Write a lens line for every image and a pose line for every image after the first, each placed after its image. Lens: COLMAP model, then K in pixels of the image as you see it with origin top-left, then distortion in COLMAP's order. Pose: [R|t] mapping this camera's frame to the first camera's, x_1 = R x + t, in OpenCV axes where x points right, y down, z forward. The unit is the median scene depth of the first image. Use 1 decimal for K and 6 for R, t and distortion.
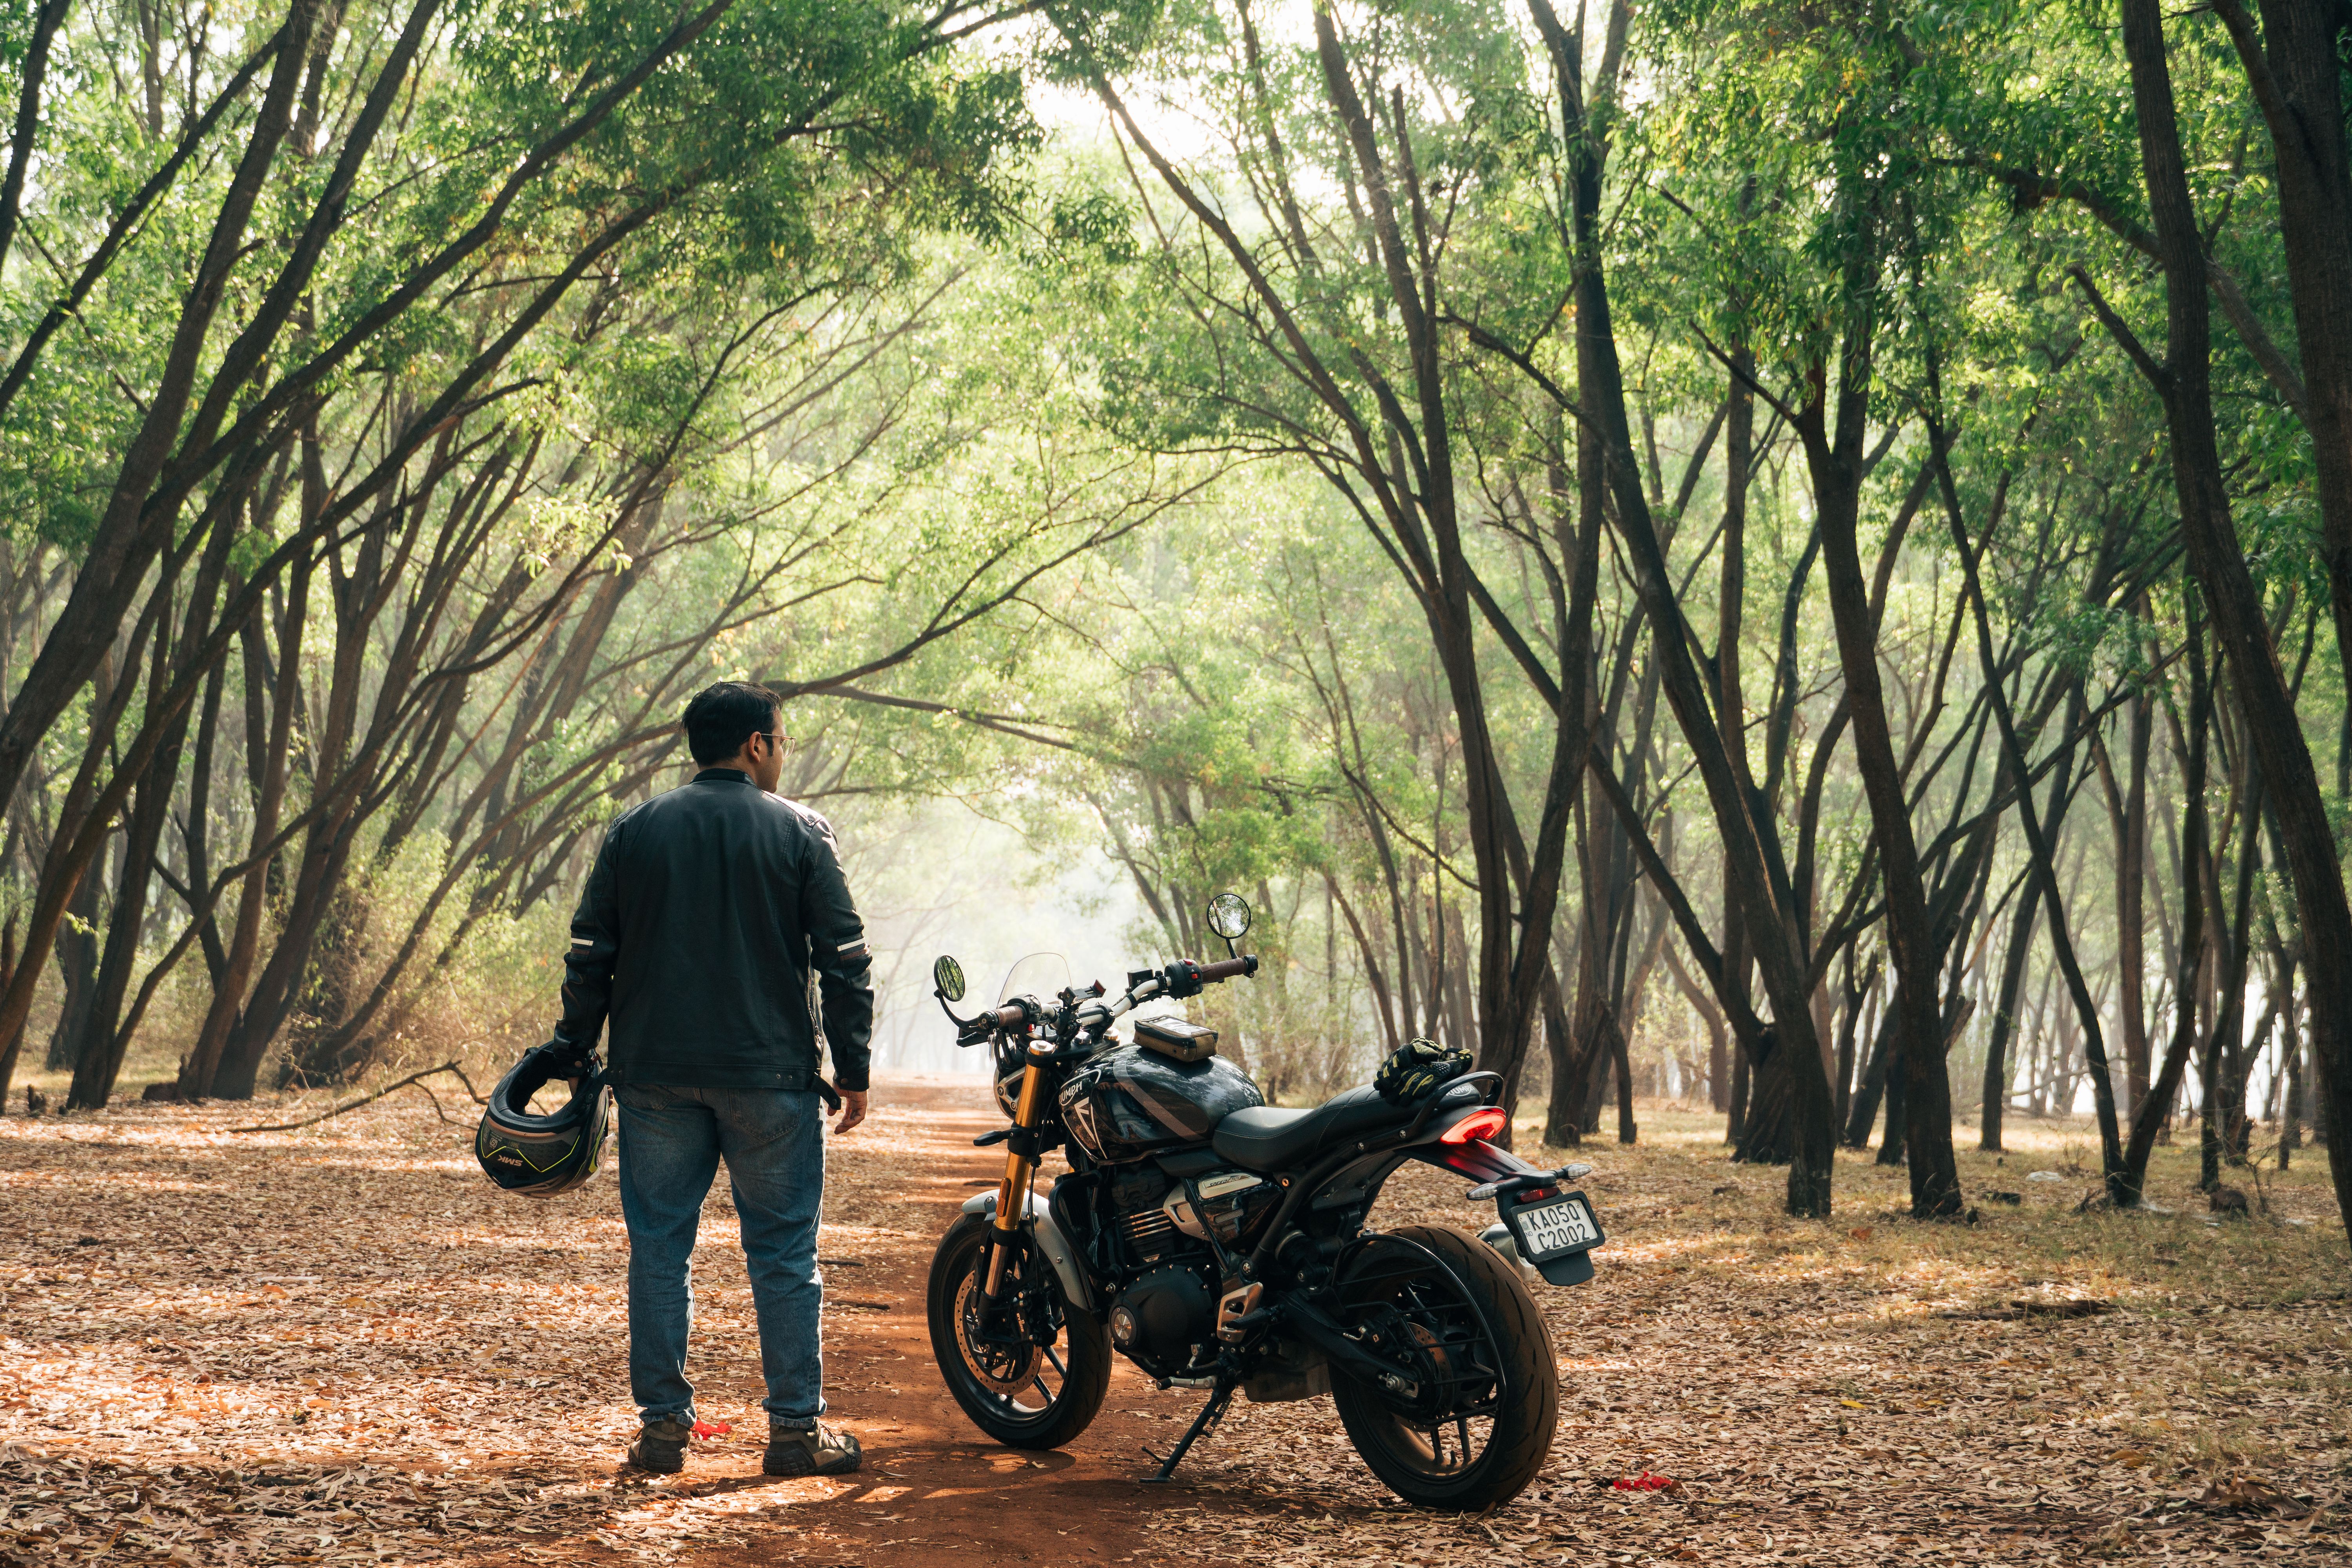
lens RADIAL K [[5376.6, 0, 1176.4], [0, 5376.6, 869.1], [0, 0, 1]] dist [0.230566, -0.144453]
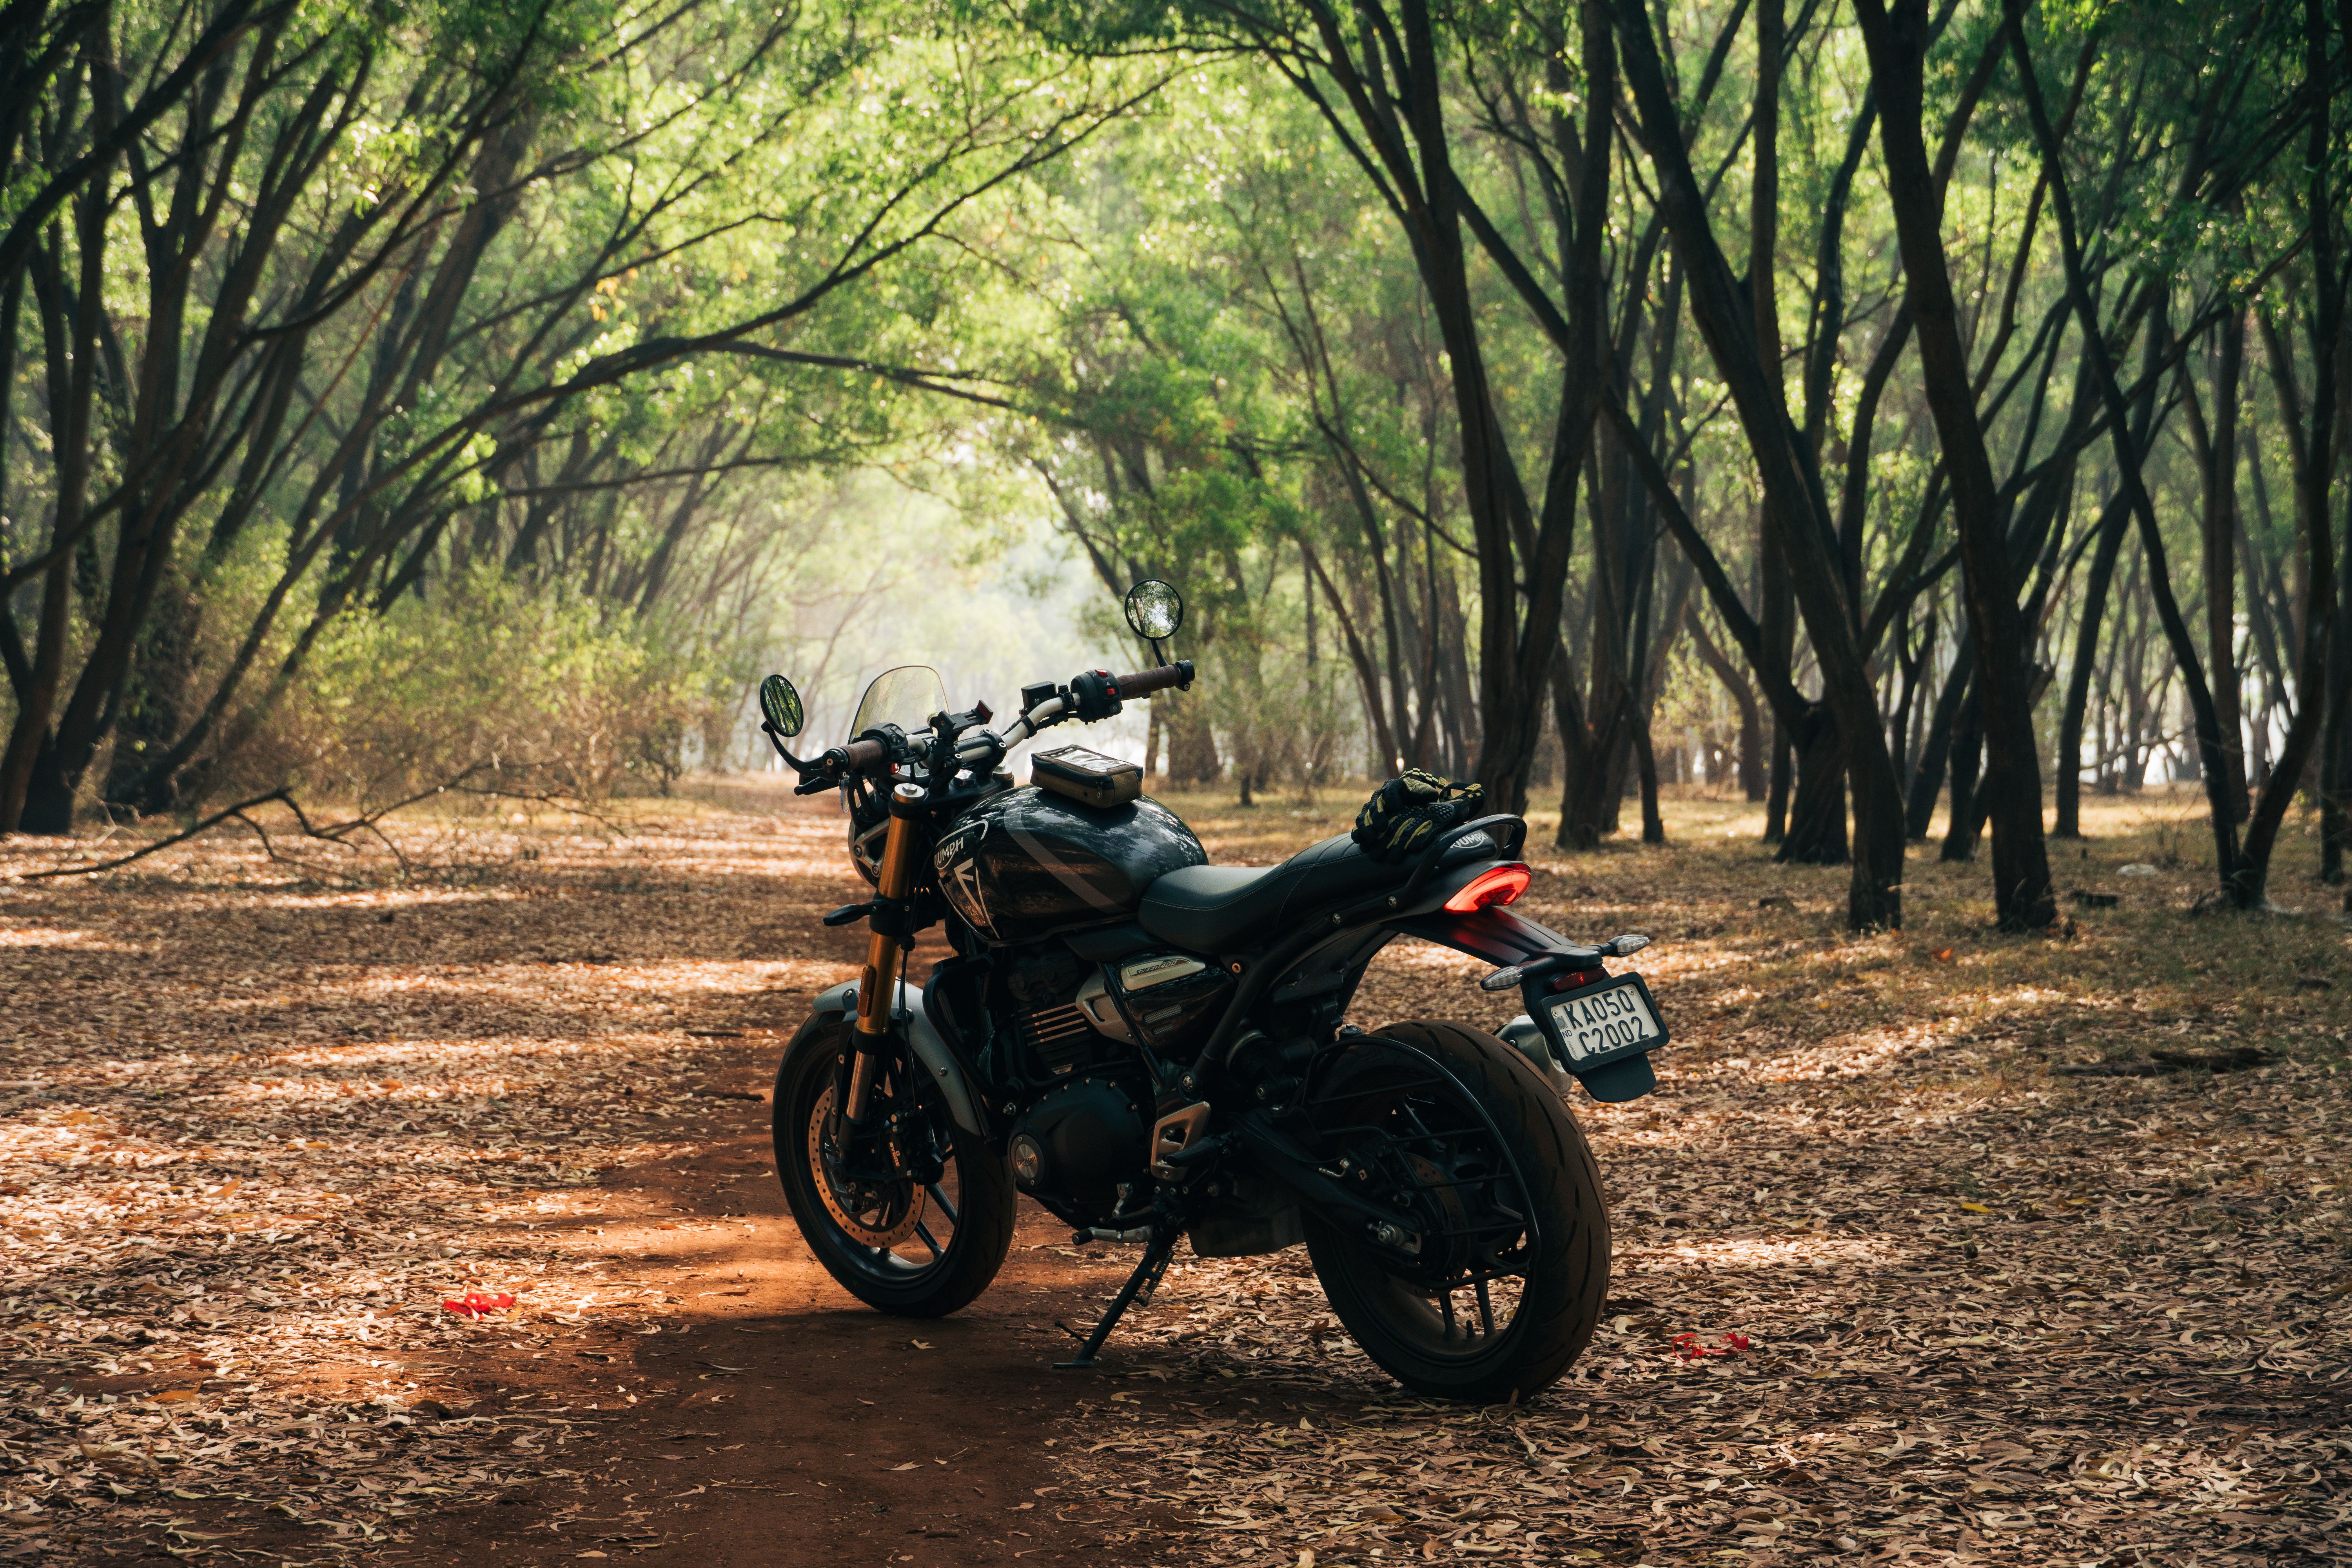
lens RADIAL K [[5376.6, 0, 1176.4], [0, 5376.6, 869.1], [0, 0, 1]] dist [0.230566, -0.144453]
pose [[0.999665, -0.025886, 0.000274, 0.006885], [0.025820, 0.997763, 0.061656, -0.000861], [-0.001870, -0.061628, 0.998097, 0.147389]]
